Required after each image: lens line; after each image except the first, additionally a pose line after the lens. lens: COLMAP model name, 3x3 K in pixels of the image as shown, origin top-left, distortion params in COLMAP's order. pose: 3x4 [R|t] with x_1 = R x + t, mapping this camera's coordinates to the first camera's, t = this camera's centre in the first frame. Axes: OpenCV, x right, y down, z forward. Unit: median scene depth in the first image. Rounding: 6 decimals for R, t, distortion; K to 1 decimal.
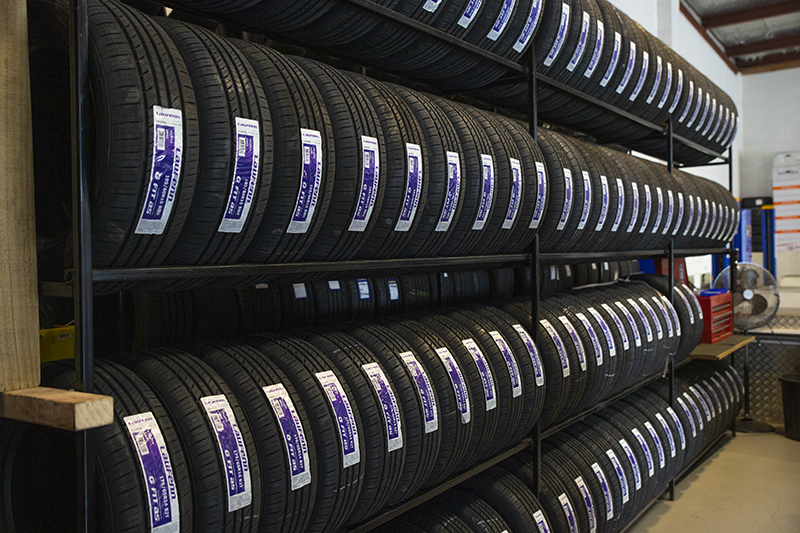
lens RADIAL K [[757.0, 0, 399.6], [0, 757.0, 265.3], [0, 0, 1]] dist [-0.038600, 0.000000]
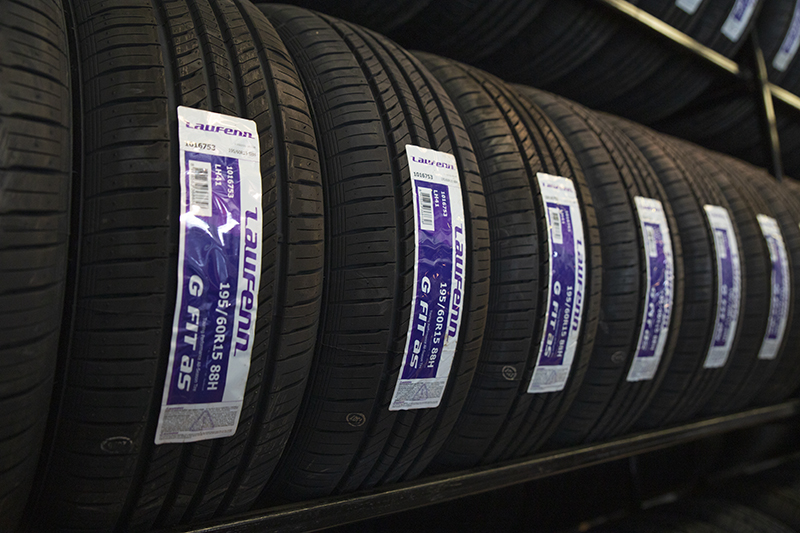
lens RADIAL K [[757.0, 0, 399.5], [0, 757.0, 264.8], [0, 0, 1]] dist [-0.038600, 0.000000]
pose [[0.977059, -0.091274, -0.192417, 0.009951], [0.057589, 0.983078, -0.173901, -0.047405], [0.205034, 0.158830, 0.965782, 0.599527]]
